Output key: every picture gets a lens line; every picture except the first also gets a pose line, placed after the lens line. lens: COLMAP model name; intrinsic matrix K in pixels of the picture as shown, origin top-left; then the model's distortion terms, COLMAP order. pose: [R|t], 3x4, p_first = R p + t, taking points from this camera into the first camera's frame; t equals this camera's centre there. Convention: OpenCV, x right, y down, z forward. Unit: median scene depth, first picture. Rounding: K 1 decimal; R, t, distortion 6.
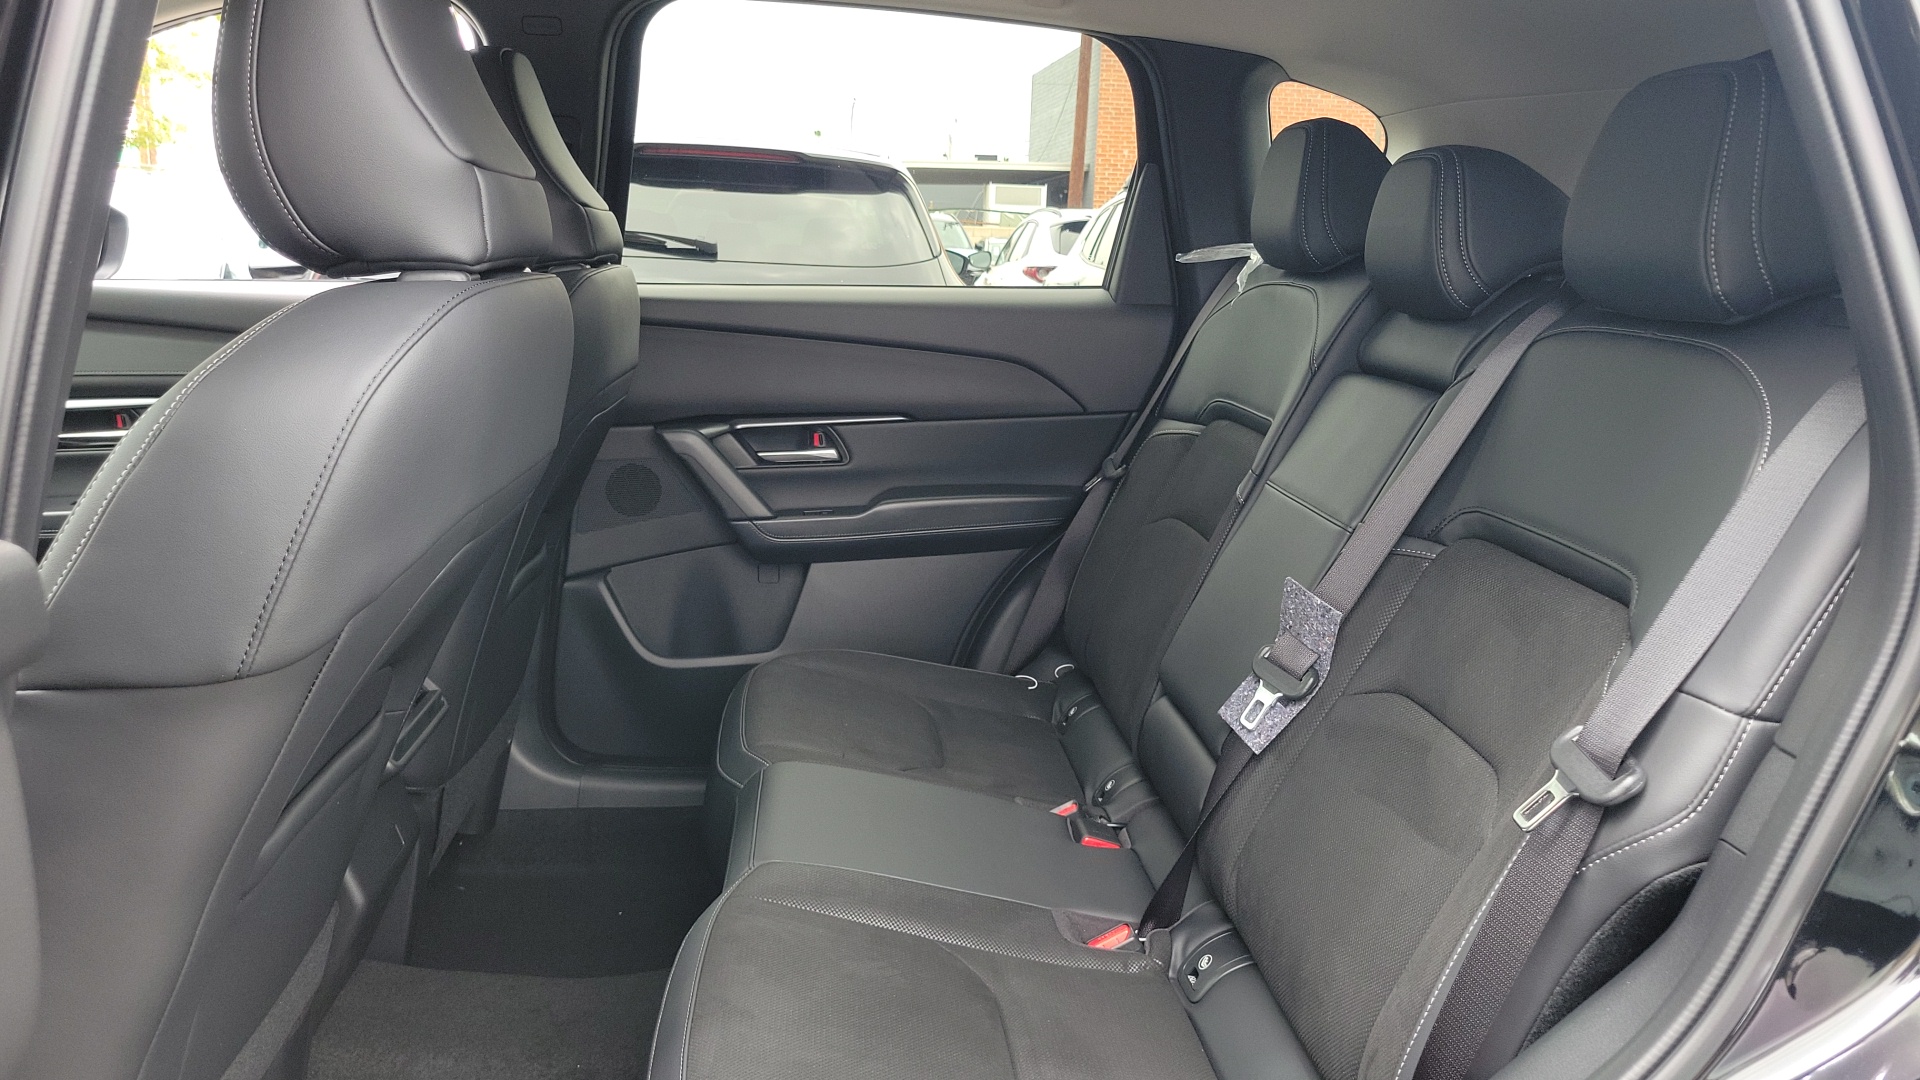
lens RADIAL K [[1439.3, 0, 976.4], [0, 1439.3, 552.0], [0, 0, 1]] dist [0.032305, -0.025013]
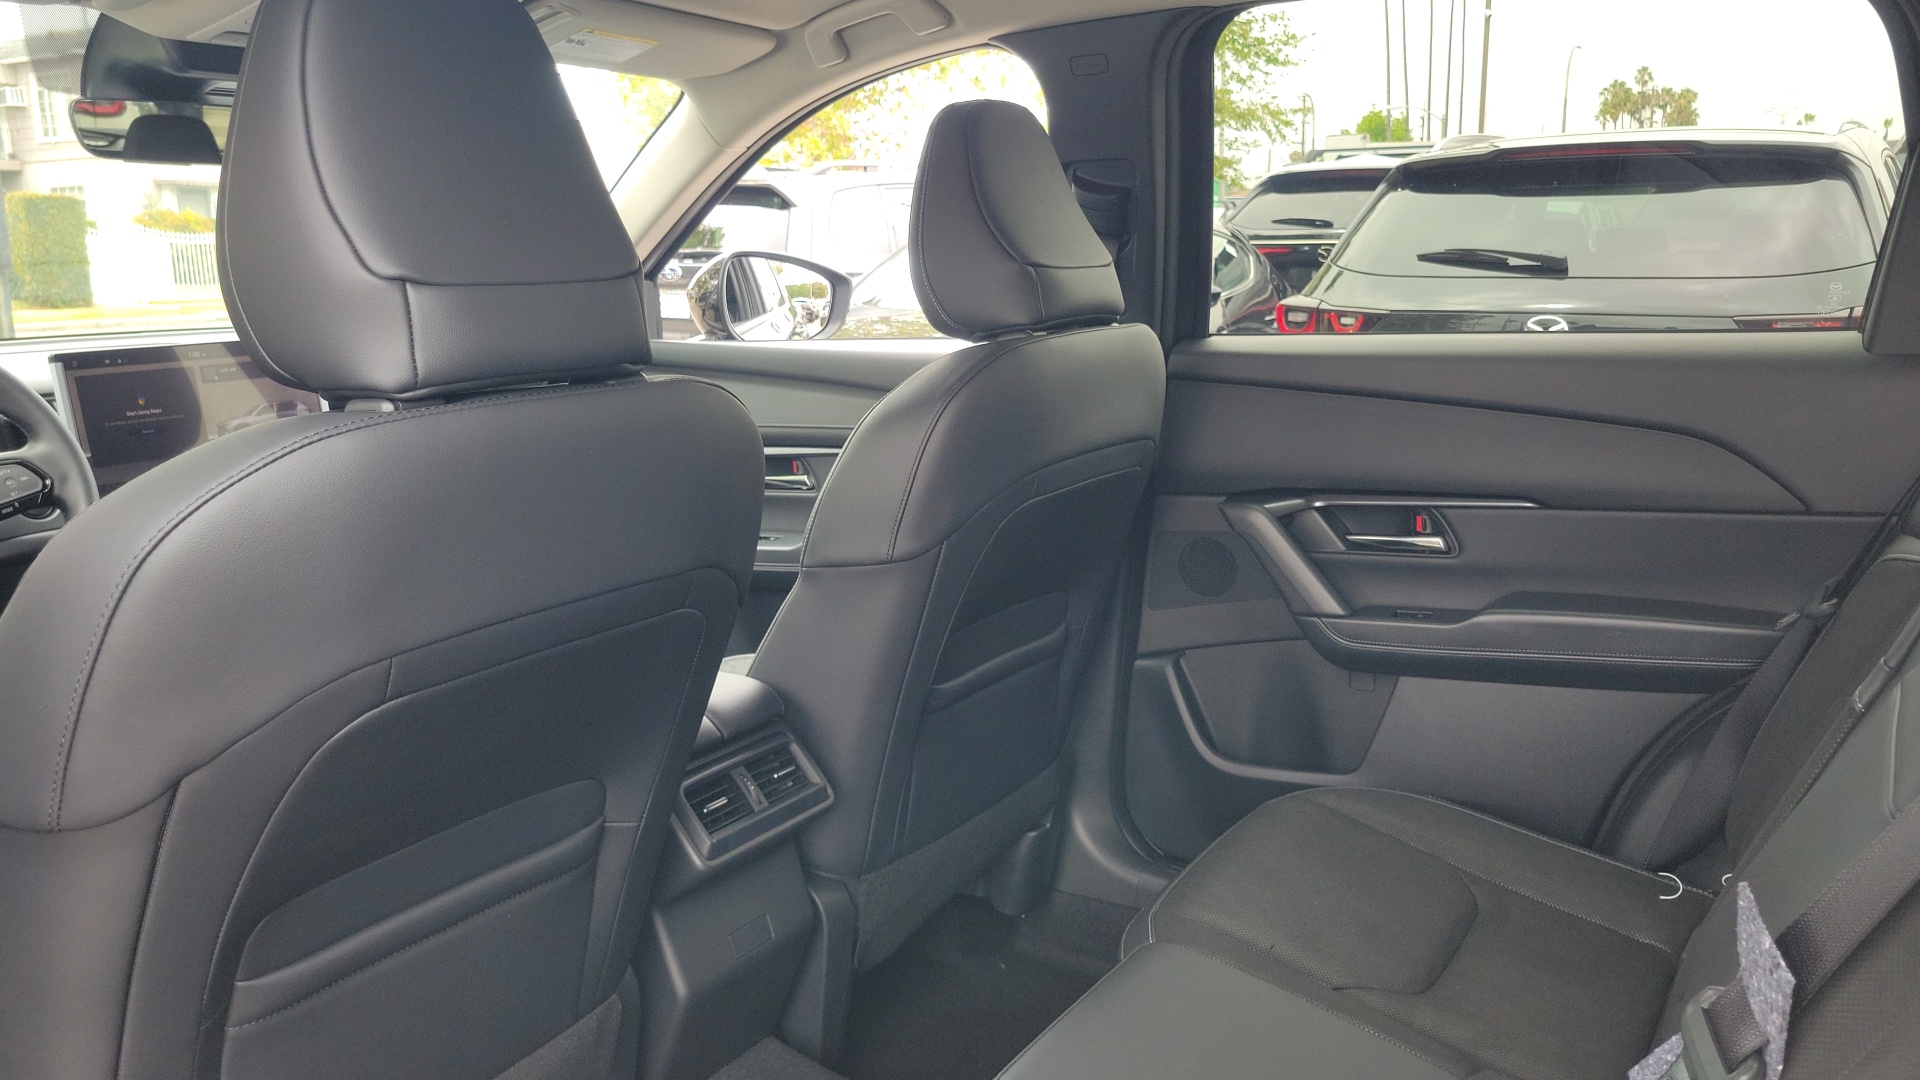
lens RADIAL K [[1439.3, 0, 952.2], [0, 1439.3, 530.4], [0, 0, 1]] dist [0.032305, -0.025013]
pose [[0.765489, 0.072170, -0.639389, 0.205087], [-0.083847, 0.996405, 0.012083, -0.062677], [0.637962, 0.044361, 0.768789, 0.217176]]
